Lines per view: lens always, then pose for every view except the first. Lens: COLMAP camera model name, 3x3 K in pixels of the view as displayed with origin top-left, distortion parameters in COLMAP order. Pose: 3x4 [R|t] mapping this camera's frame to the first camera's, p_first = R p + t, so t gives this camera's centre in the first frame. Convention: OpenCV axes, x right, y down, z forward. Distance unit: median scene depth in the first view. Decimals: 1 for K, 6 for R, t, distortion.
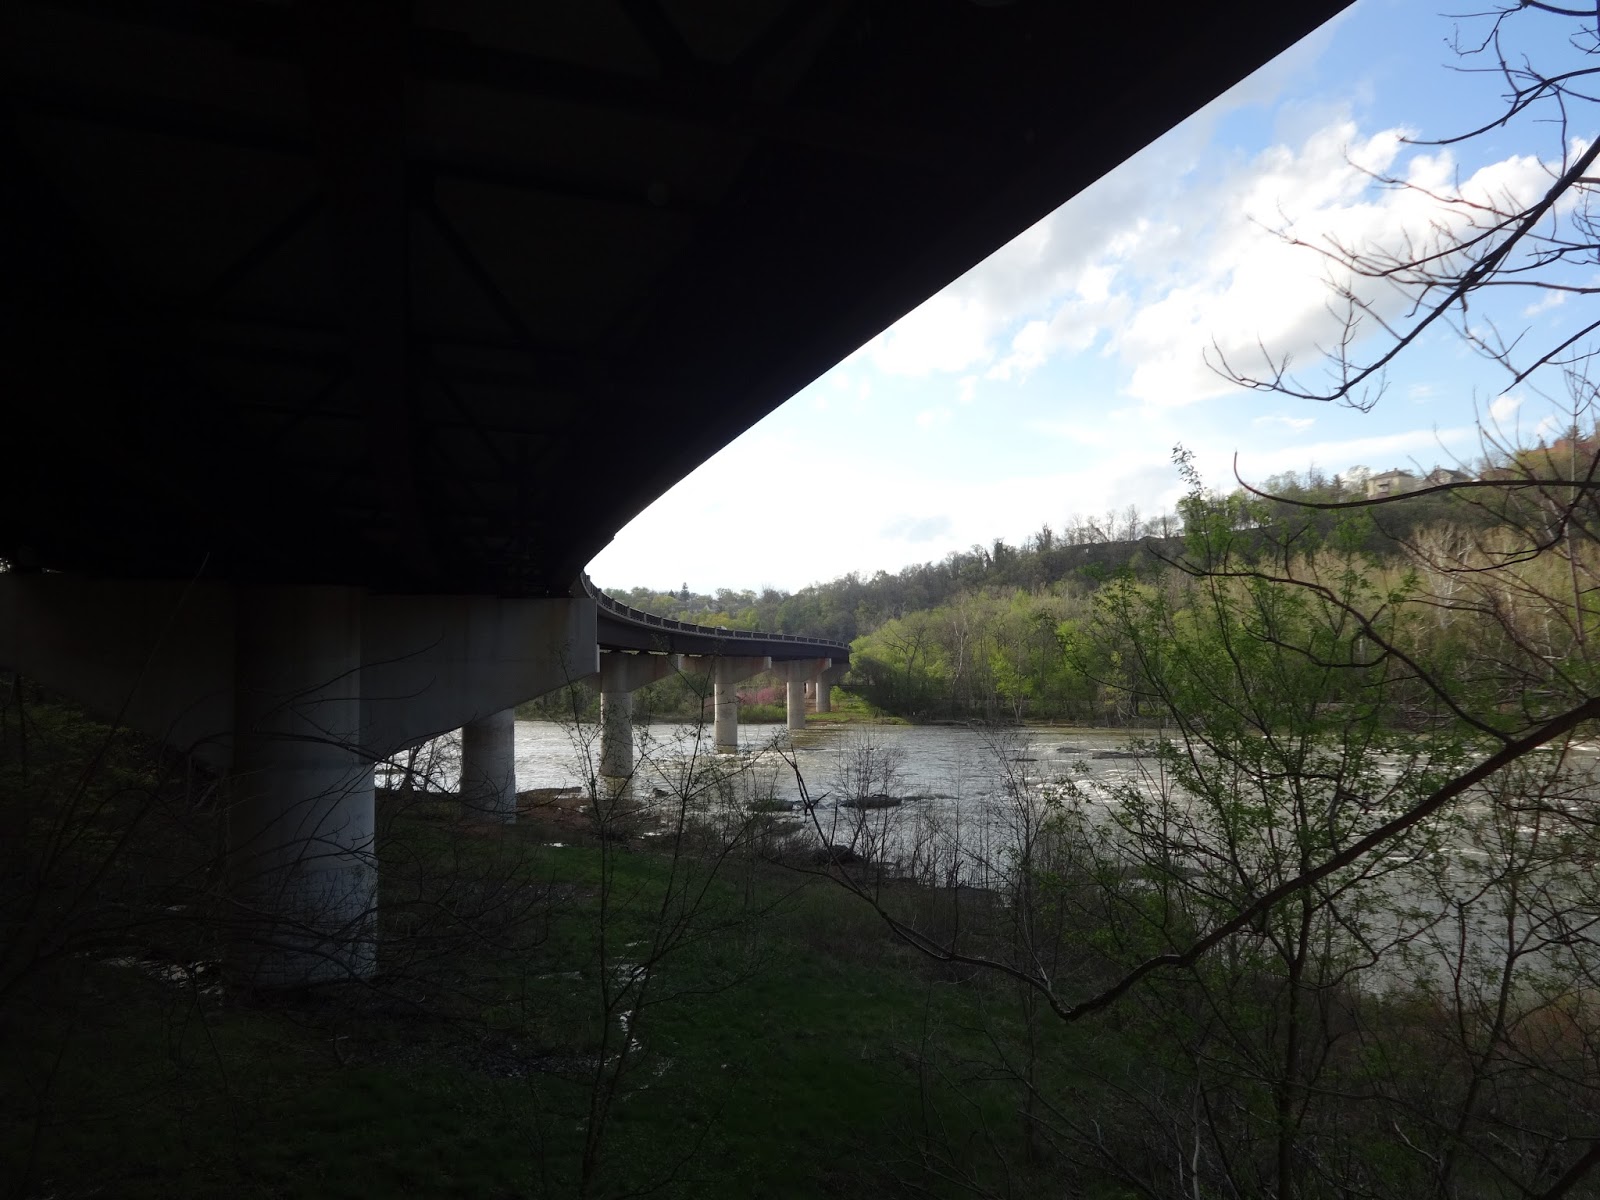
lens RADIAL K [[1197.7, 0, 800.0], [0, 1197.7, 600.0], [0, 0, 1]] dist [-0.005498, 0.004407]
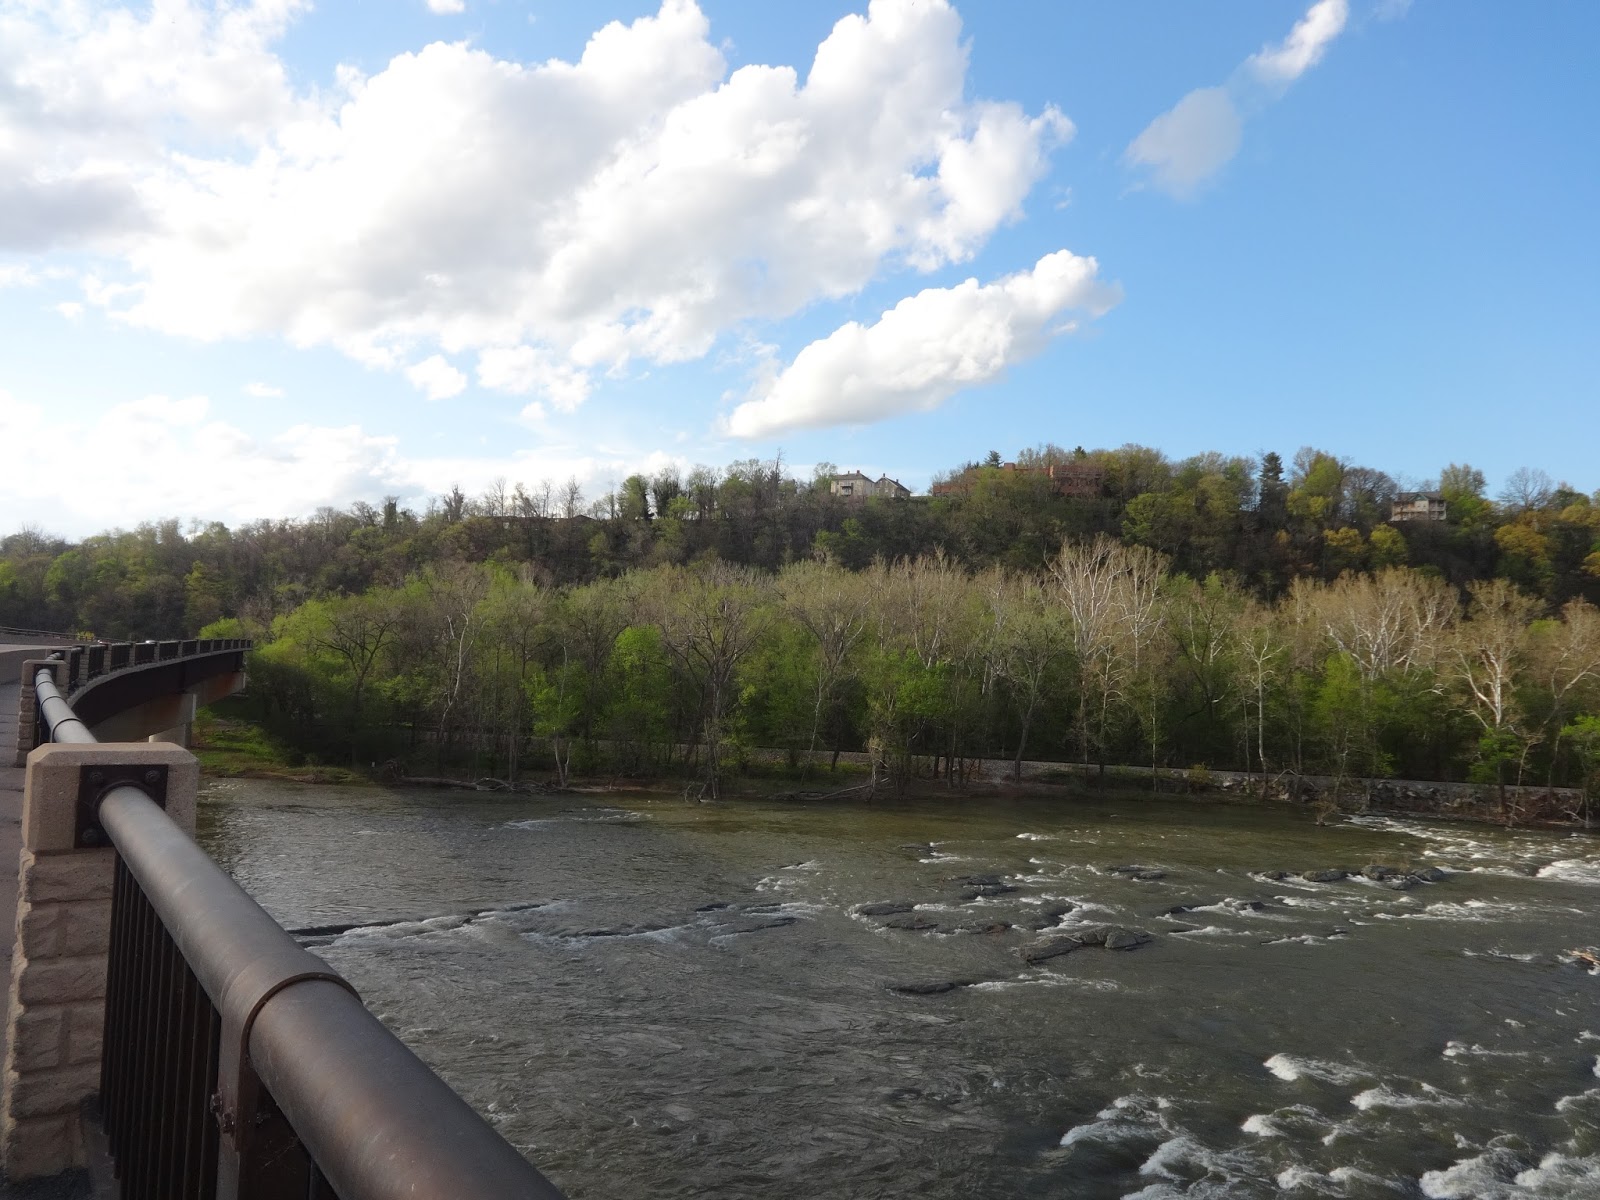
lens RADIAL K [[1199.5, 0, 792.6], [0, 1199.5, 589.0], [0, 0, 1]] dist [-0.006051, 0.001402]
pose [[0.841593, 0.074566, 0.534940, -0.035615], [-0.078078, 0.996817, -0.016111, 0.000236], [-0.534438, -0.028208, 0.844737, 0.246928]]
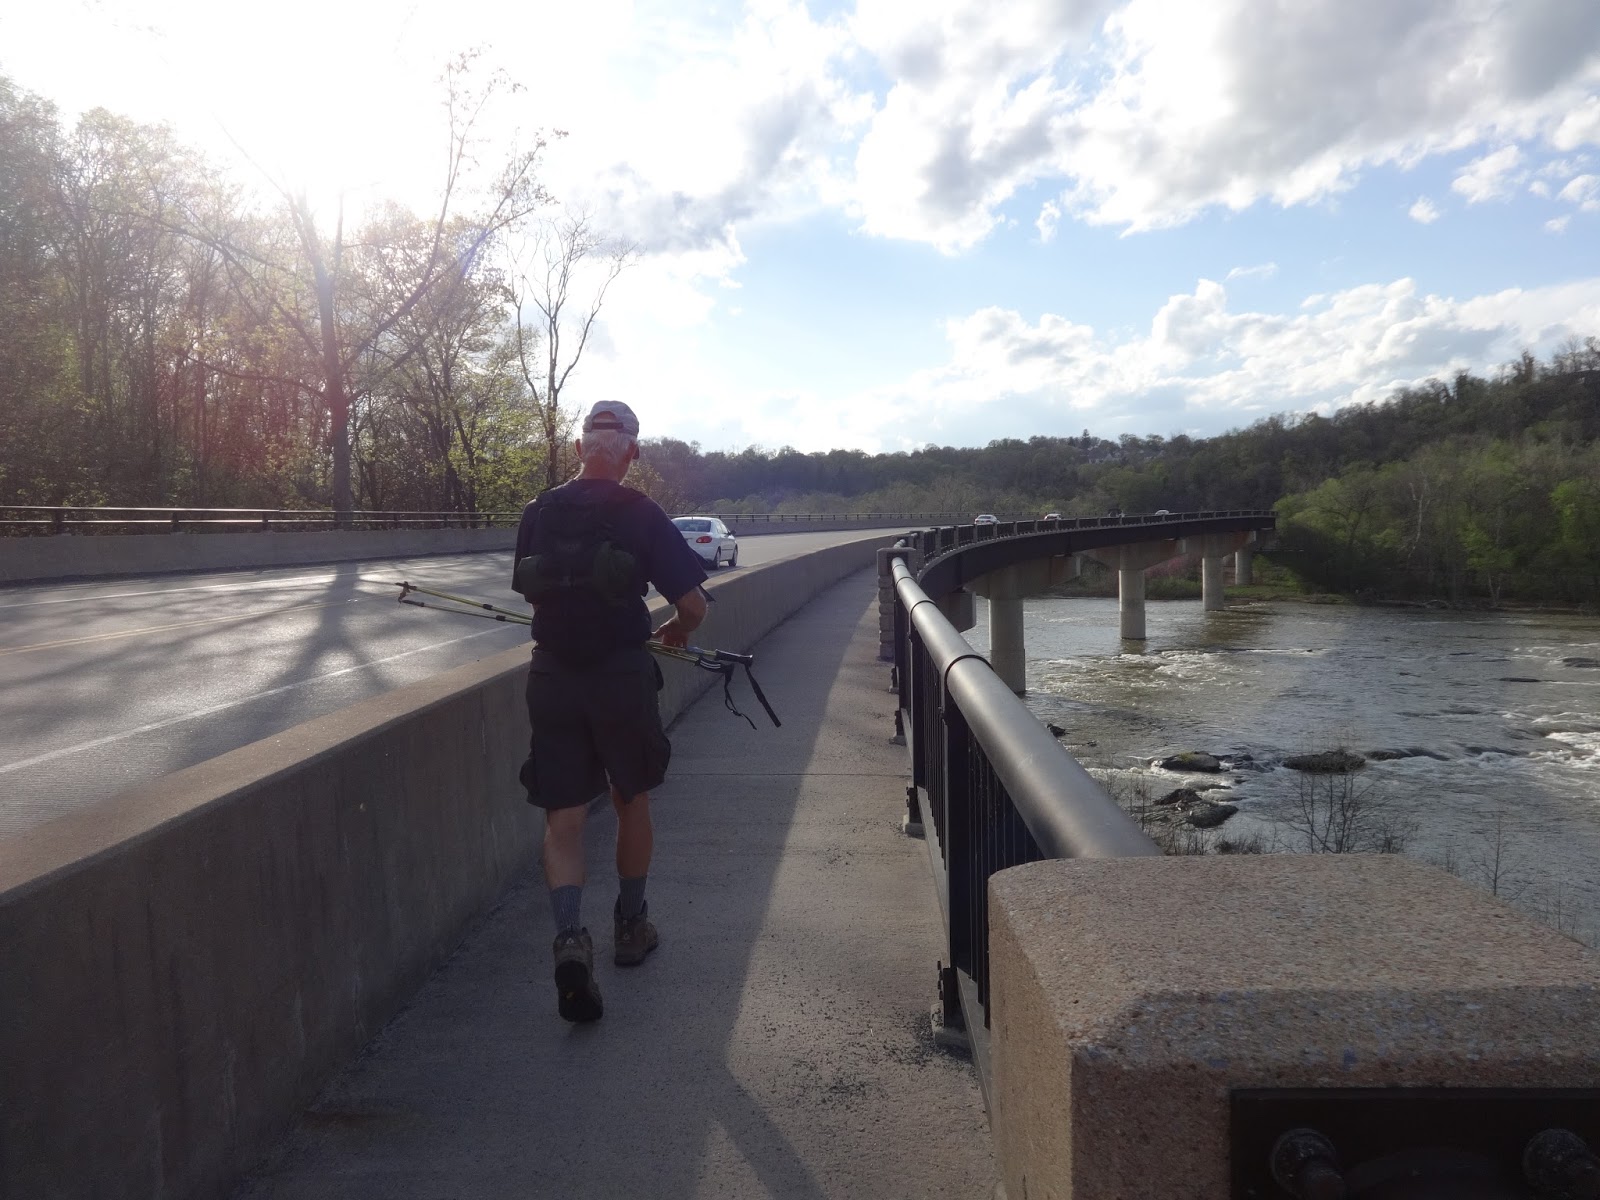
lens RADIAL K [[1197.7, 0, 800.0], [0, 1197.7, 600.0], [0, 0, 1]] dist [-0.005498, 0.004407]
pose [[0.945979, 0.005918, -0.324175, -0.003308], [0.035572, 0.991904, 0.121909, -0.011964], [0.322272, -0.126855, 0.938109, 0.038195]]
